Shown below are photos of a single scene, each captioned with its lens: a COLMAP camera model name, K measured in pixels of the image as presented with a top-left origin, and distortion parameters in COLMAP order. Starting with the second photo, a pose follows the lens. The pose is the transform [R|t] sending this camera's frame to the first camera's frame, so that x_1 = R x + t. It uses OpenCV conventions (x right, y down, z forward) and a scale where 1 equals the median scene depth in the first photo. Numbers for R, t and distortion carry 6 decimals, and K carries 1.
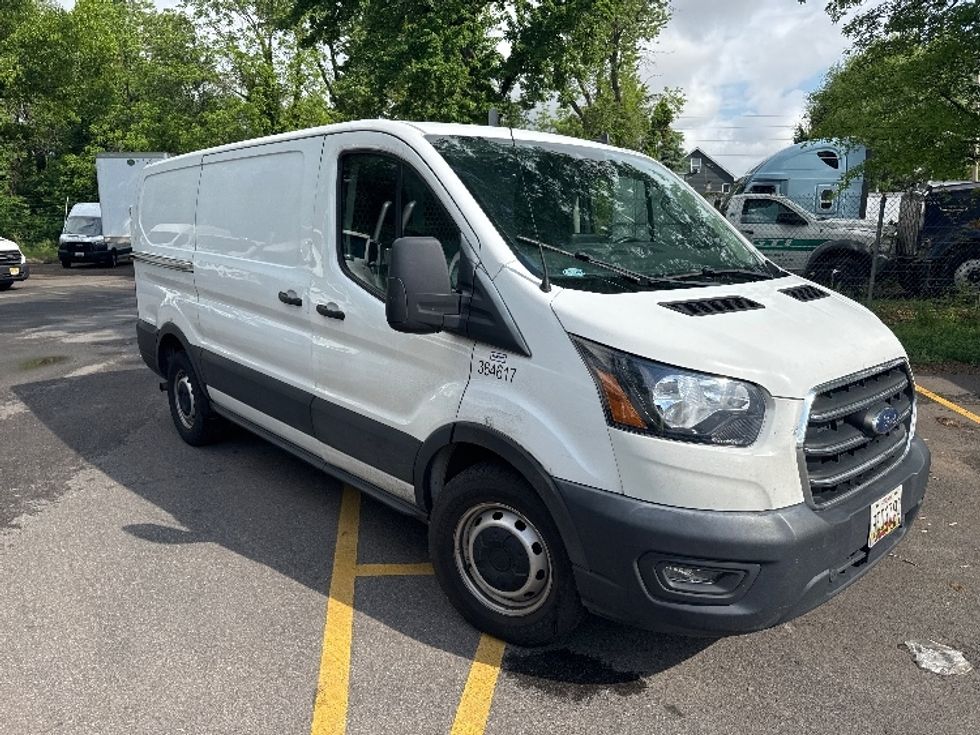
lens RADIAL K [[722.0, 0, 471.7], [0, 722.0, 377.3], [0, 0, 1]] dist [0.034299, 0.000524]
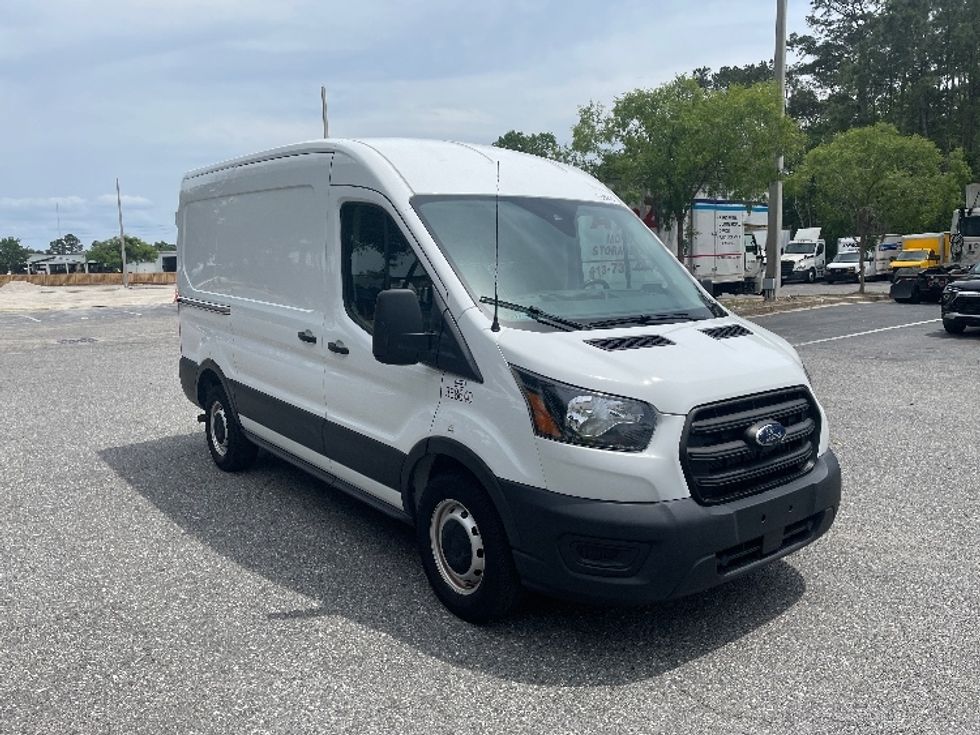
lens RADIAL K [[774.7, 0, 487.3], [0, 774.7, 365.1], [0, 0, 1]] dist [0.040756, 0.003099]
pose [[0.998584, 0.001718, -0.053167, 0.153370], [-0.005486, 0.997475, -0.070808, 0.035353], [0.052911, 0.070999, 0.996072, -0.341276]]
